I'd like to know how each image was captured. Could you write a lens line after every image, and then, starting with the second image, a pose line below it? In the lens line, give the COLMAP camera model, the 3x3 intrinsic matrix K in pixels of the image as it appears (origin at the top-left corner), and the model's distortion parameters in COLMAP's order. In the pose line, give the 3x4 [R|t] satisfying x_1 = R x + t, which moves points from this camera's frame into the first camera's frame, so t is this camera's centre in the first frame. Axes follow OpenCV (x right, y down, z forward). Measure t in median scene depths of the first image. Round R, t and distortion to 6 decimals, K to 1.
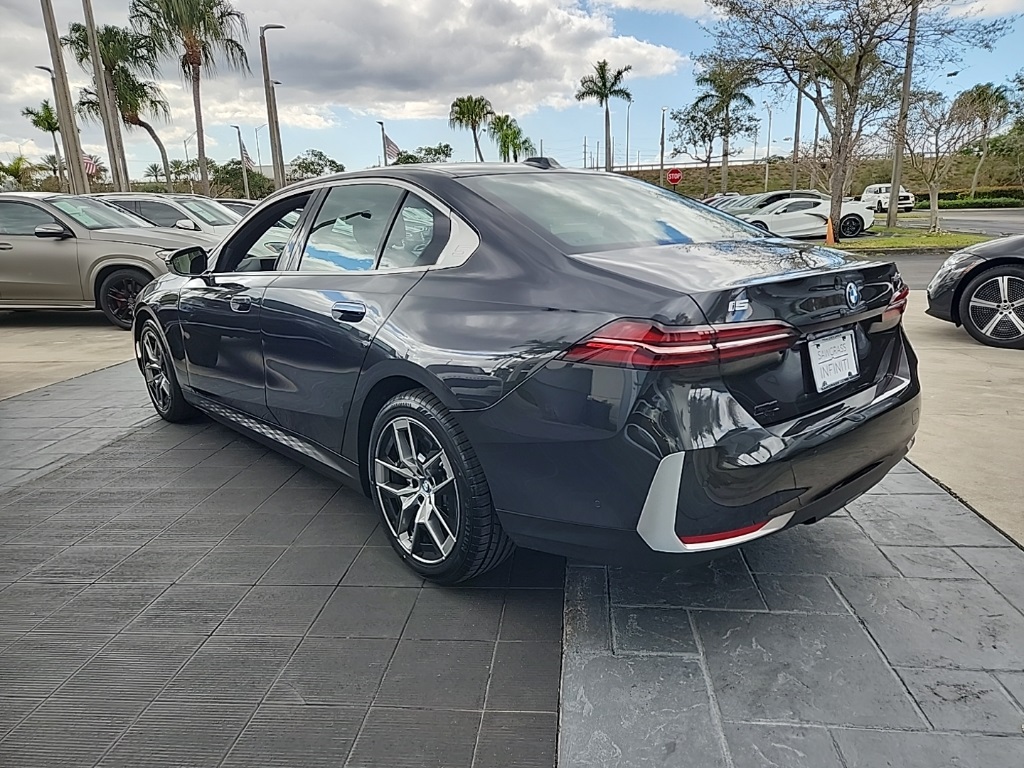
lens RADIAL K [[686.0, 0, 521.7], [0, 686.0, 380.7], [0, 0, 1]] dist [0.076713, -0.060176]
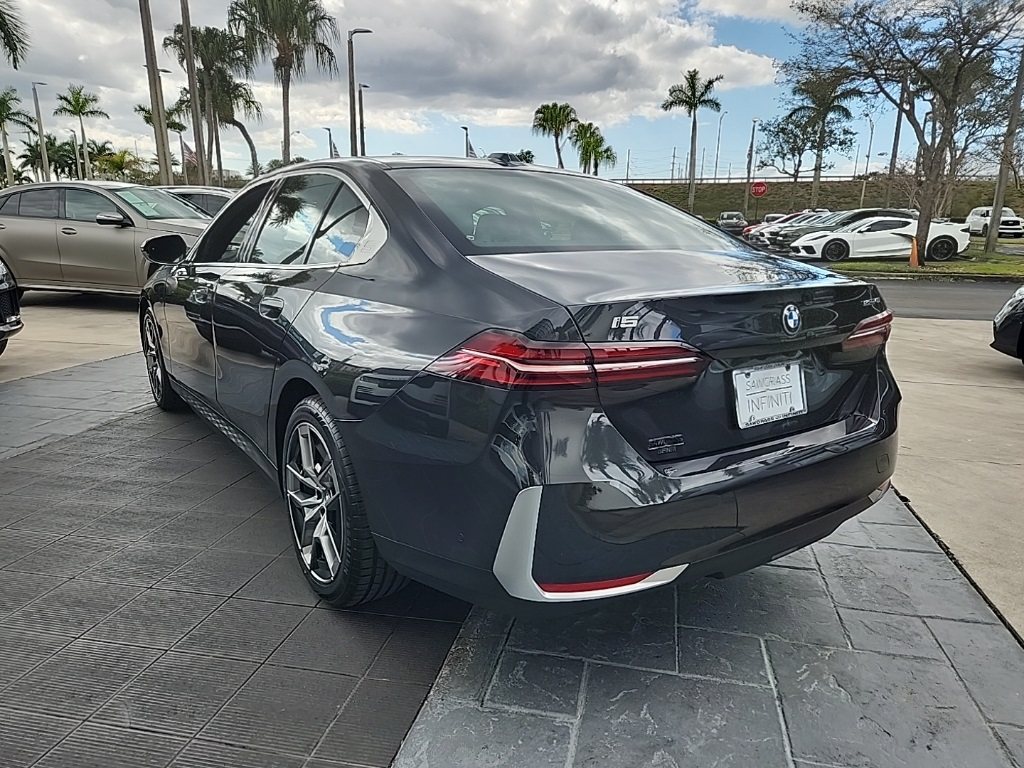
lens RADIAL K [[687.0, 0, 522.2], [0, 687.0, 387.4], [0, 0, 1]] dist [0.079461, -0.067105]
pose [[0.992524, 0.064920, -0.103348, 0.107380], [-0.065156, 0.997874, 0.001091, -0.007474], [0.103199, 0.005650, 0.994645, 0.049948]]
